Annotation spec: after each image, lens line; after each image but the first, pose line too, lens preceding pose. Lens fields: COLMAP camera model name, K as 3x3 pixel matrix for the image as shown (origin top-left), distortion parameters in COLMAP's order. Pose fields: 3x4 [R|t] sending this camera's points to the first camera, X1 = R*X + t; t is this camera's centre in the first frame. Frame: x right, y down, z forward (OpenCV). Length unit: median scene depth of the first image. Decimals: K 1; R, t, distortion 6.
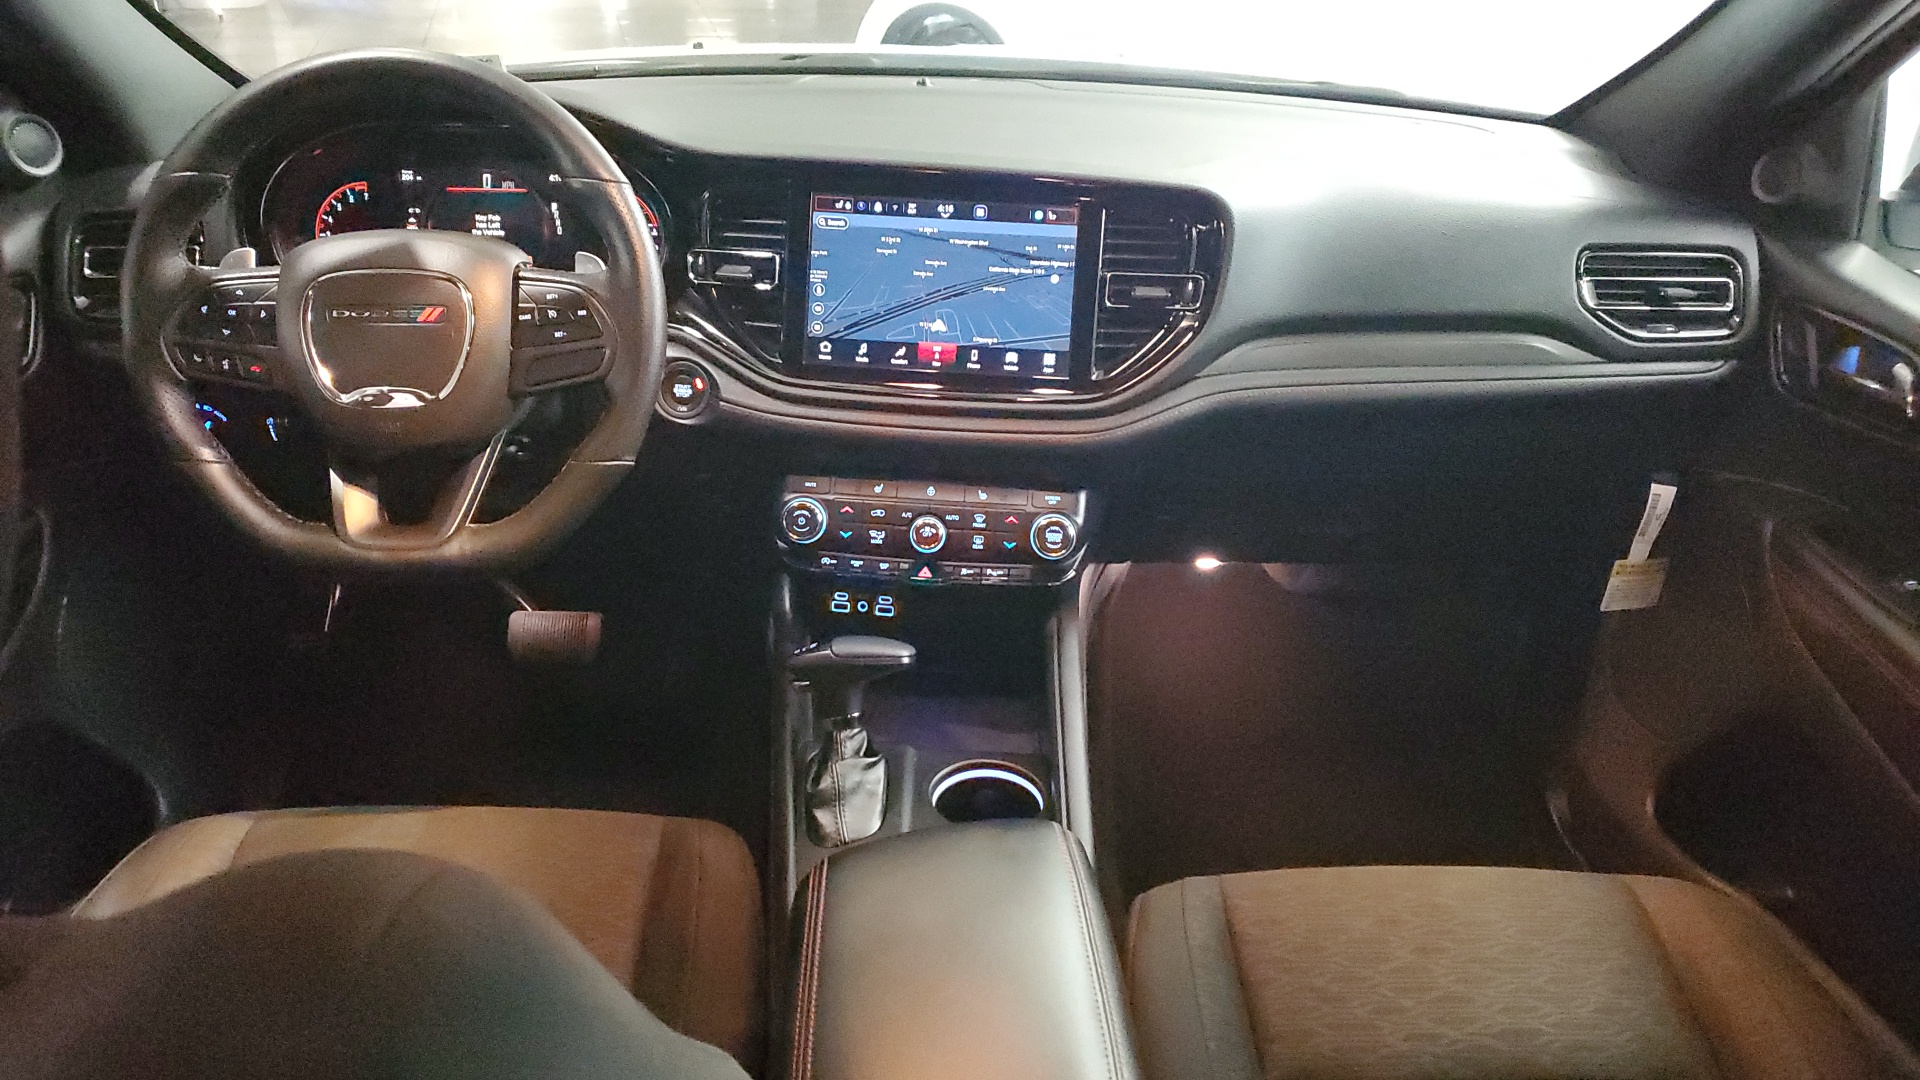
lens RADIAL K [[1549.2, 0, 973.9], [0, 1549.2, 539.0], [0, 0, 1]] dist [0.073191, -0.090590]
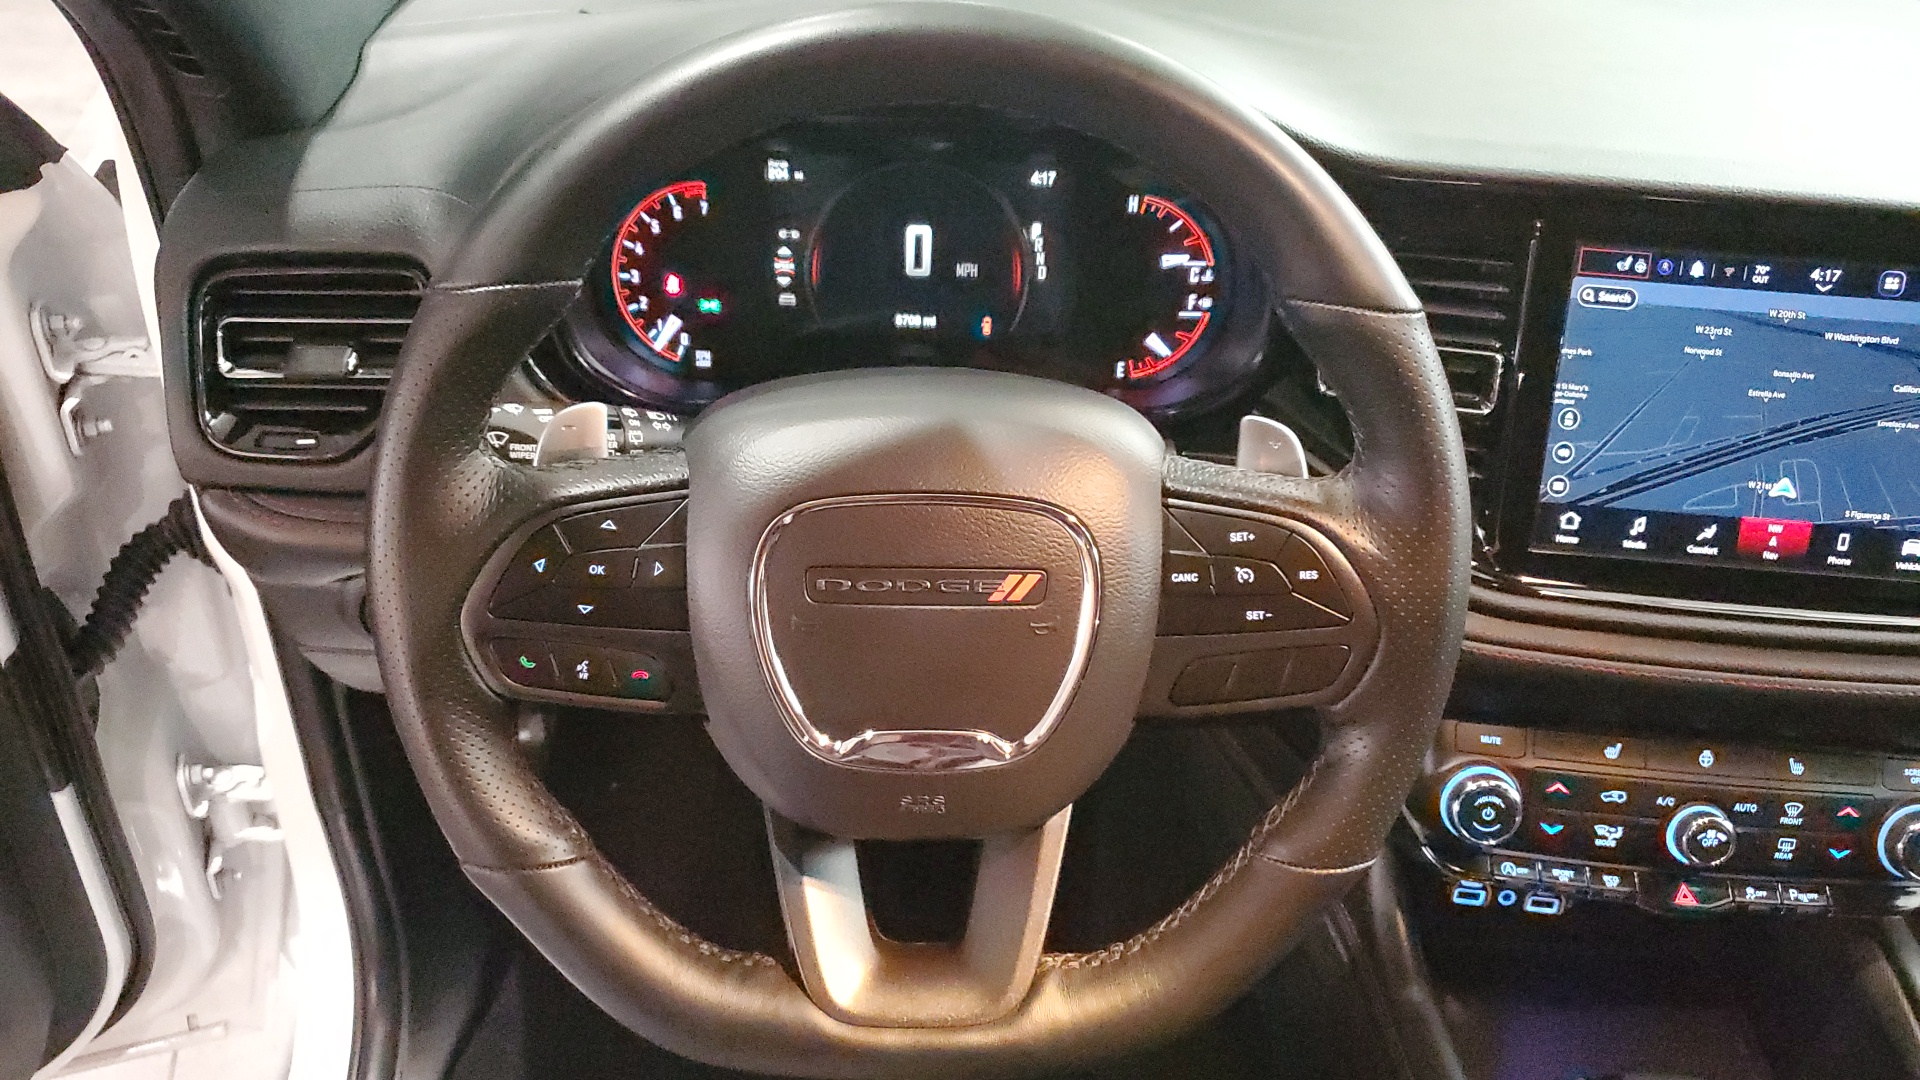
lens RADIAL K [[1549.2, 0, 964.7], [0, 1549.2, 547.5], [0, 0, 1]] dist [0.073191, -0.090590]
pose [[0.999576, 0.012774, 0.026183, -0.325883], [-0.016894, 0.986361, 0.163728, -0.202829], [-0.023735, -0.164101, 0.986158, 0.457219]]
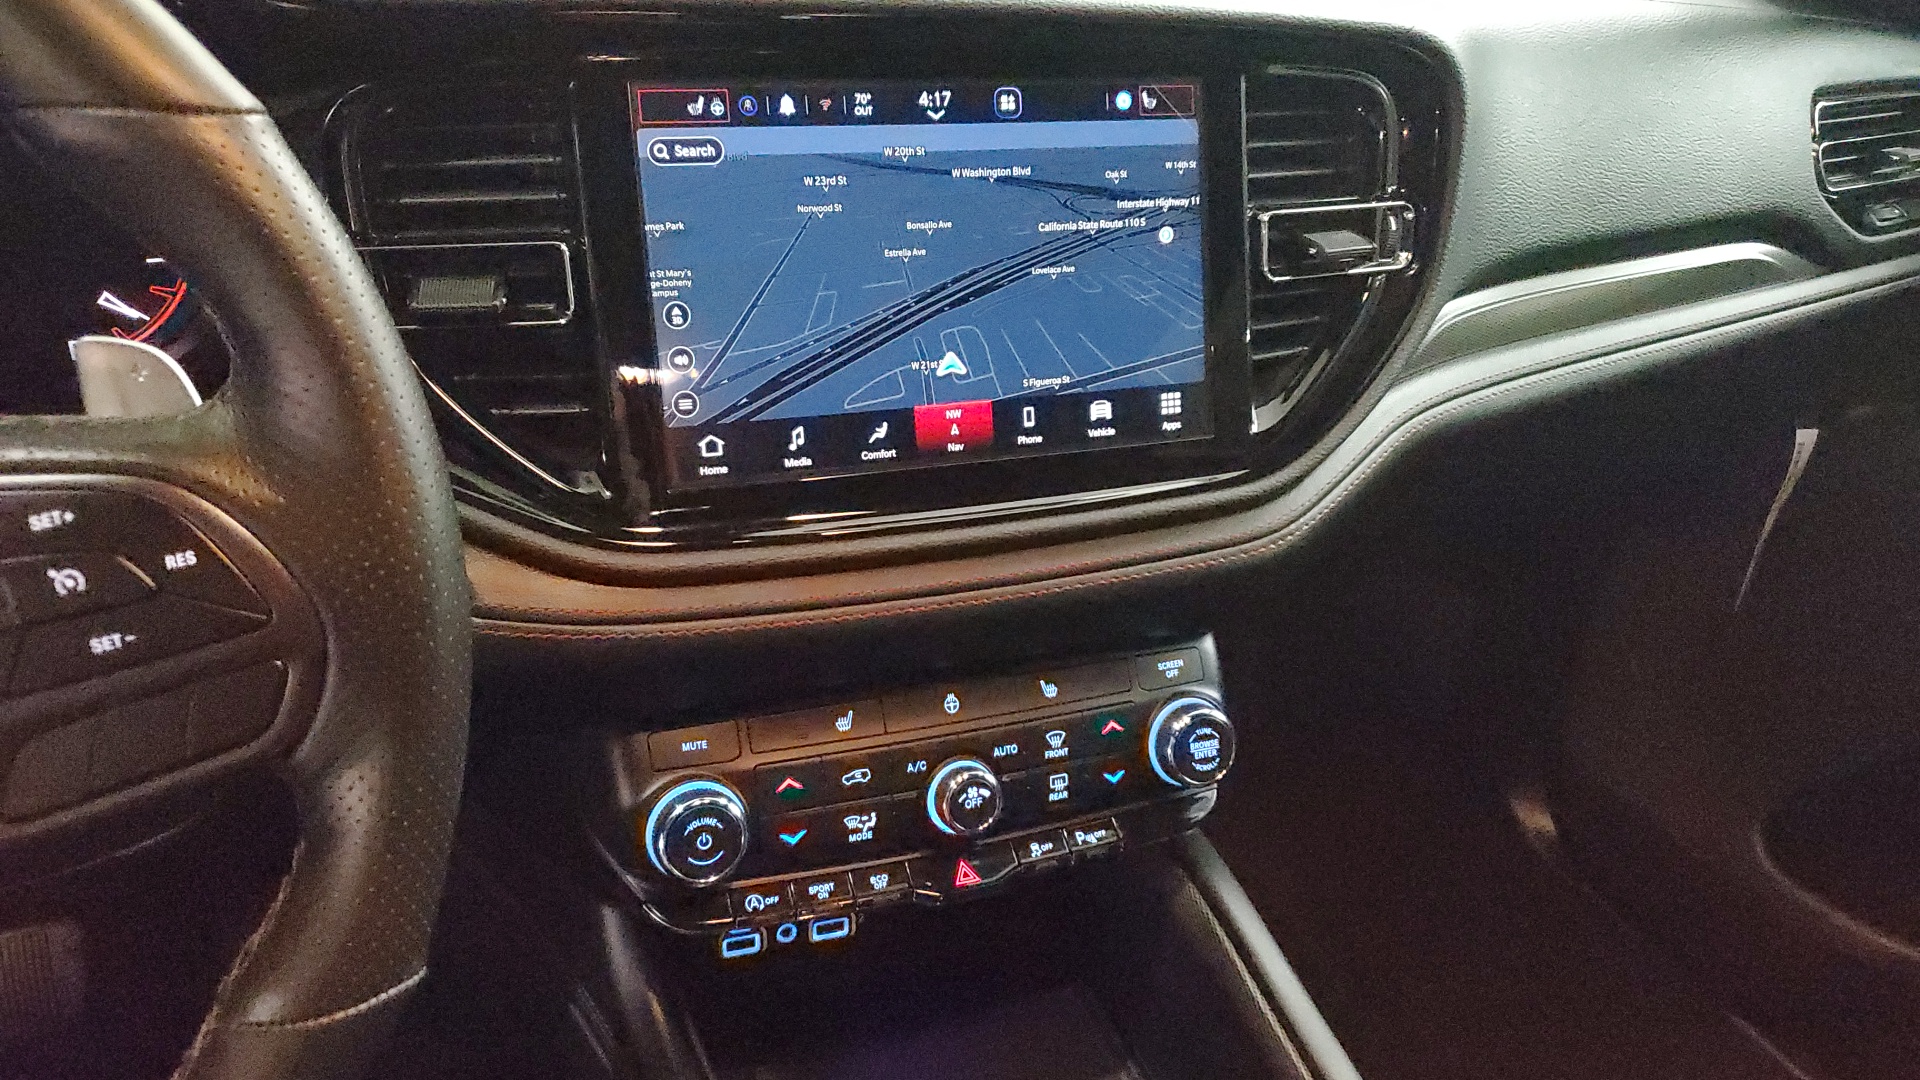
lens RADIAL K [[1549.2, 0, 986.5], [0, 1549.2, 548.3], [0, 0, 1]] dist [0.073191, -0.090590]
pose [[0.901796, -0.179964, 0.392909, -0.201212], [0.132134, 0.980450, 0.145804, -0.149453], [-0.411467, -0.079568, 0.907945, 0.579474]]
